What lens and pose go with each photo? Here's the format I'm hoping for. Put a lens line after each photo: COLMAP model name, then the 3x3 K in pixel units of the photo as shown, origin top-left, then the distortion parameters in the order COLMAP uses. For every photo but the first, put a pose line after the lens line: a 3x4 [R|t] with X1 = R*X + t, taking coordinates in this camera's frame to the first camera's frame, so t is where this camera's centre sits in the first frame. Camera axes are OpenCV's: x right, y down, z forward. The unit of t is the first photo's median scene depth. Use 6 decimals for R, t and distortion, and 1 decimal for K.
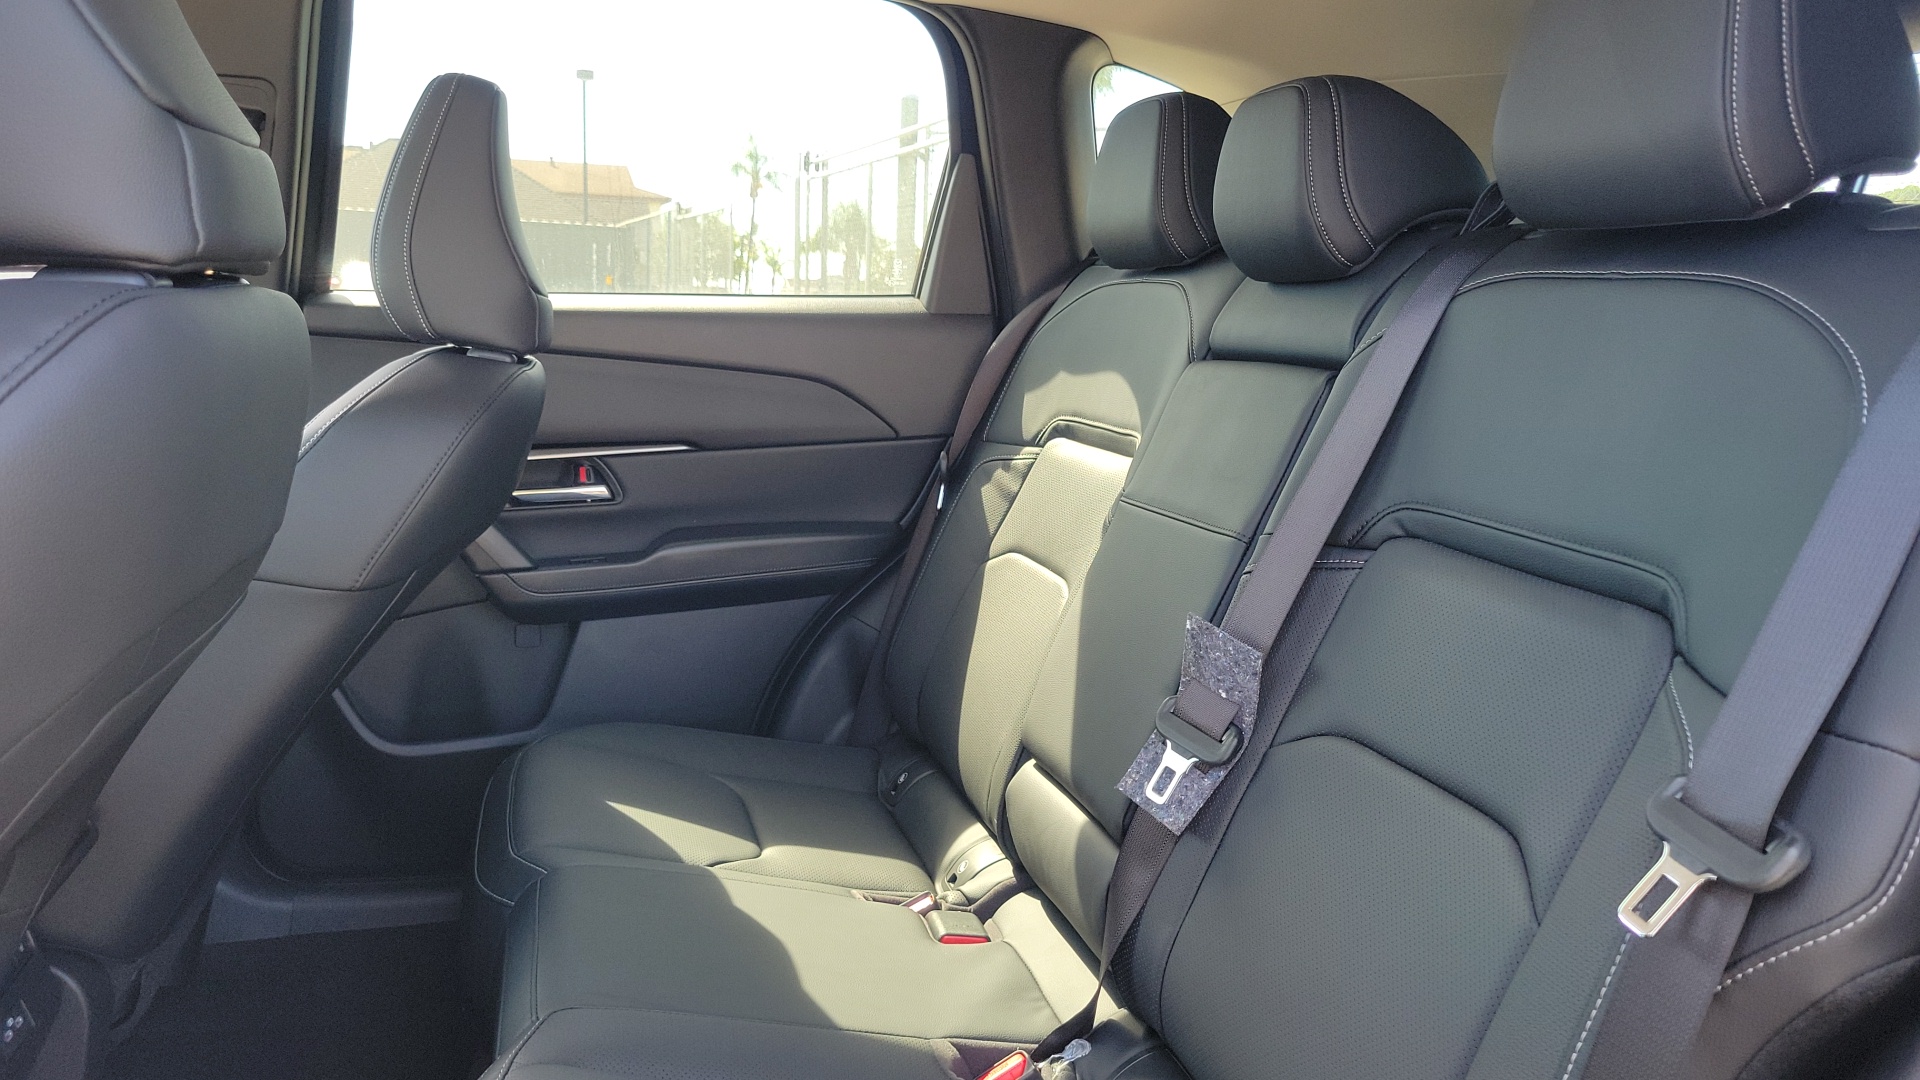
lens RADIAL K [[1473.0, 0, 962.1], [0, 1473.0, 555.9], [0, 0, 1]] dist [0.030179, -0.004454]
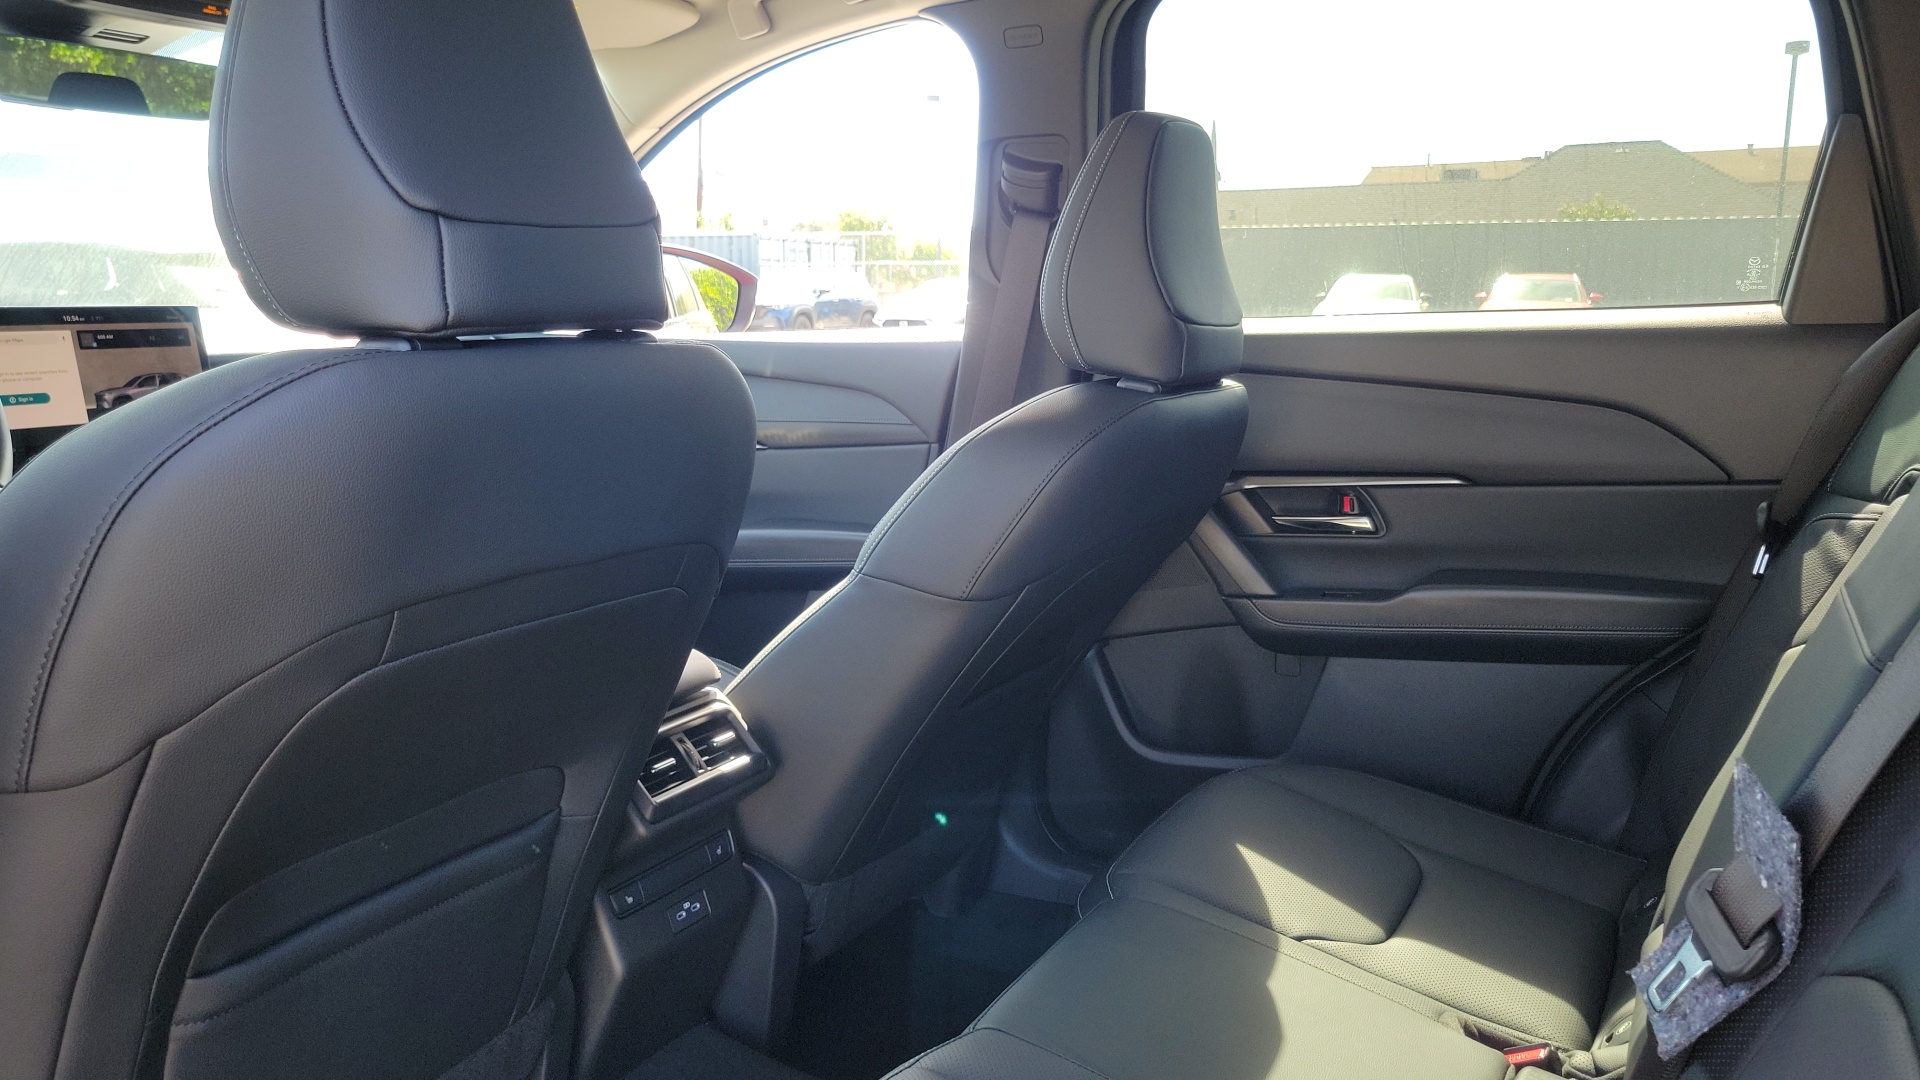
lens RADIAL K [[1473.0, 0, 962.1], [0, 1473.0, 555.9], [0, 0, 1]] dist [0.030179, -0.004454]
pose [[0.711635, 0.083957, -0.697515, 0.240488], [-0.088680, 0.995627, 0.029364, -0.028571], [0.696930, 0.040959, 0.715969, 0.145008]]
